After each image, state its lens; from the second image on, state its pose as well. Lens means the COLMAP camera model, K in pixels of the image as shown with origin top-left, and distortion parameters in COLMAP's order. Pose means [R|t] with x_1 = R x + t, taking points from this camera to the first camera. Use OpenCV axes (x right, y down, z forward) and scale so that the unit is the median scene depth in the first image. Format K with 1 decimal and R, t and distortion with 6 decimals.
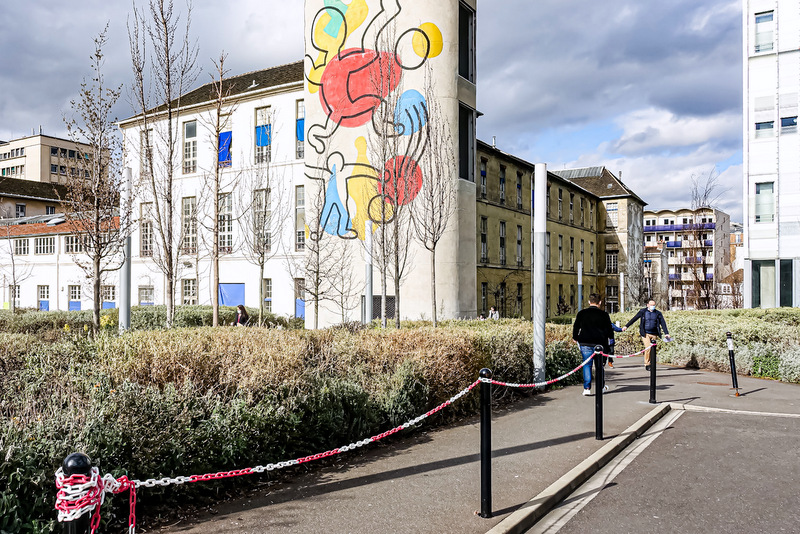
lens RADIAL K [[693.7, 0, 319.4], [0, 693.7, 288.5], [0, 0, 1]] dist [-0.005396, -0.003581]
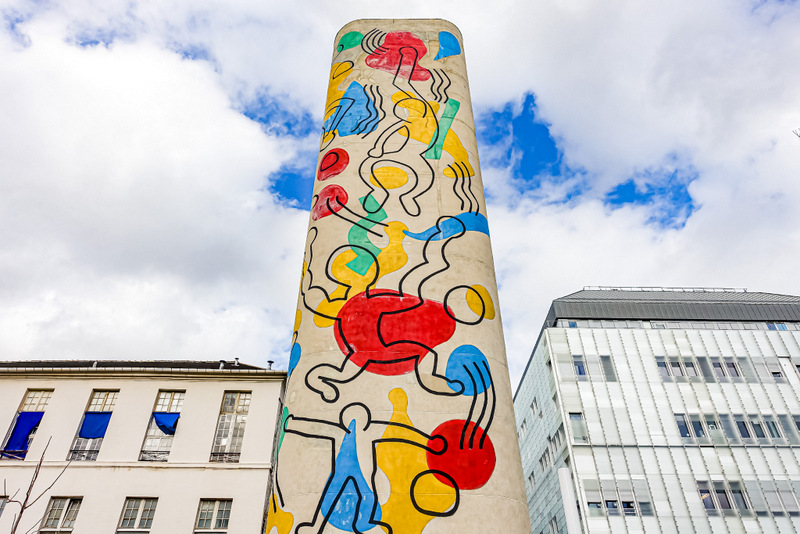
lens RADIAL K [[549.7, 0, 403.5], [0, 549.7, 269.6], [0, 0, 1]] dist [-0.001599, 0.000777]
pose [[0.807357, 0.367981, 0.461265, -0.240522], [0.004906, 0.777507, -0.628855, 0.047309], [-0.590043, 0.509973, 0.625920, 0.546642]]
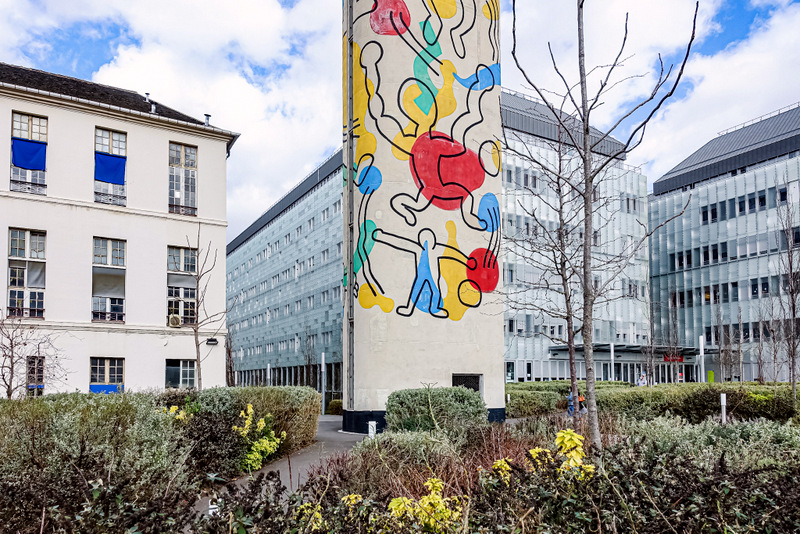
lens RADIAL K [[573.6, 0, 388.9], [0, 573.6, 362.0], [0, 0, 1]] dist [-0.001376, 0.000128]
pose [[0.436900, 0.030458, 0.898994, -0.718730], [0.003714, 0.999357, -0.035663, 0.021942], [-0.899503, 0.018920, 0.436505, 0.685252]]
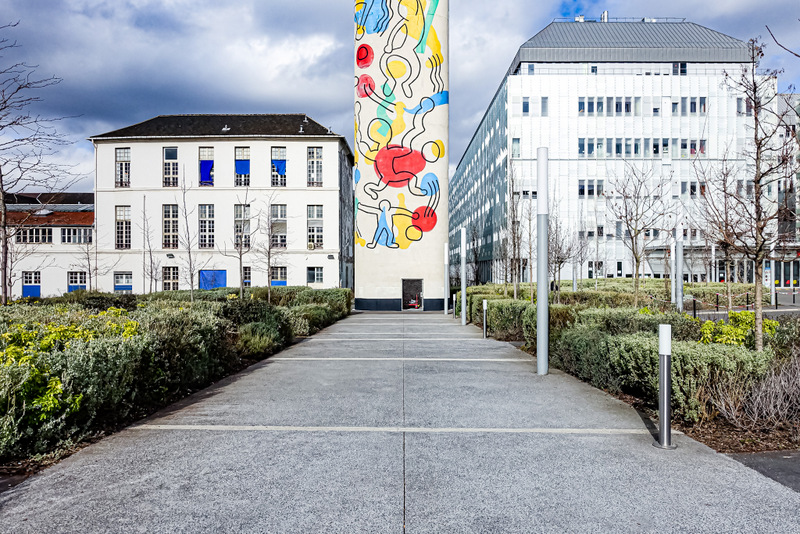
lens RADIAL K [[549.7, 0, 403.5], [0, 549.7, 269.6], [0, 0, 1]] dist [-0.001599, 0.000777]
pose [[0.822283, -0.003632, 0.569068, -0.743447], [0.002127, 0.999992, 0.003308, -0.018861], [-0.569075, -0.001509, 0.822284, -0.205478]]
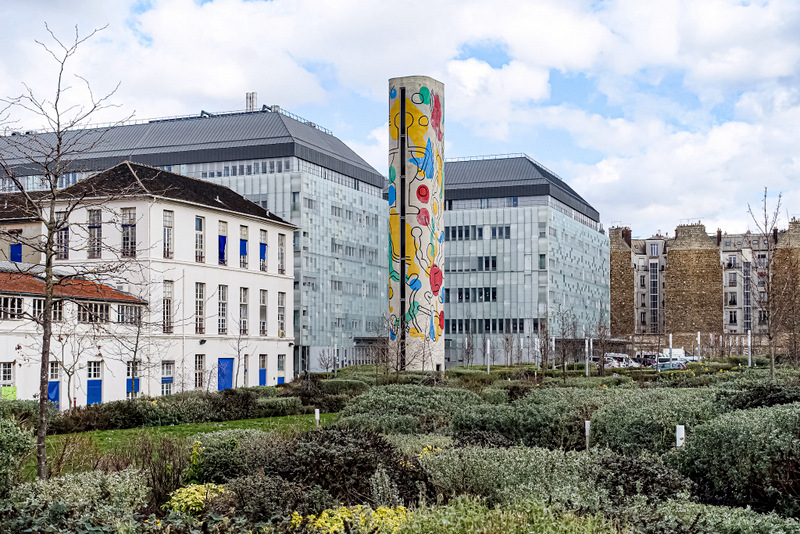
lens RADIAL K [[1033.9, 0, 400.1], [0, 1033.9, 340.7], [0, 0, 1]] dist [-0.029196, -0.019475]
pose [[-0.212452, 0.007985, 0.977139, -3.413581], [-0.002115, 0.999961, -0.008631, -0.039757], [-0.977169, -0.003901, -0.212426, 1.844520]]
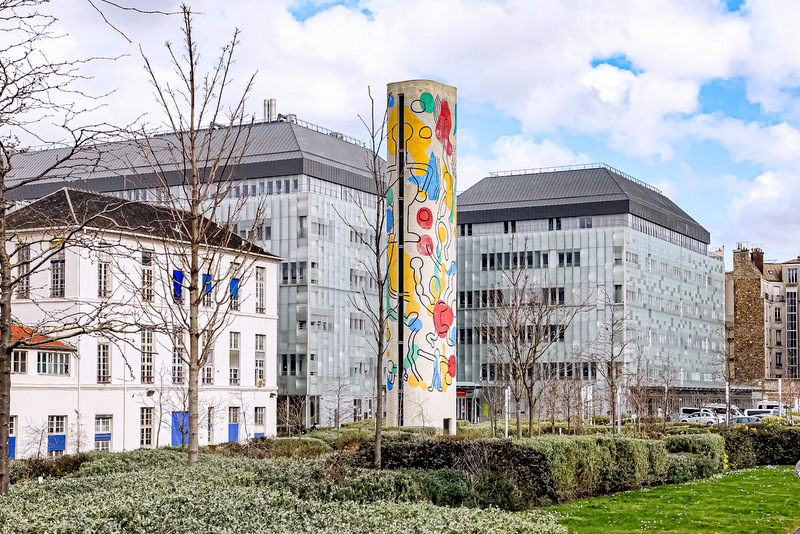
lens RADIAL K [[1251.1, 0, 419.9], [0, 1251.1, 365.0], [0, 0, 1]] dist [-0.020391, 0.004641]
pose [[-0.110907, 0.023394, 0.993555, -3.582105], [-0.003257, 0.999709, -0.023903, -0.058663], [-0.993825, -0.005887, -0.110799, 1.437248]]
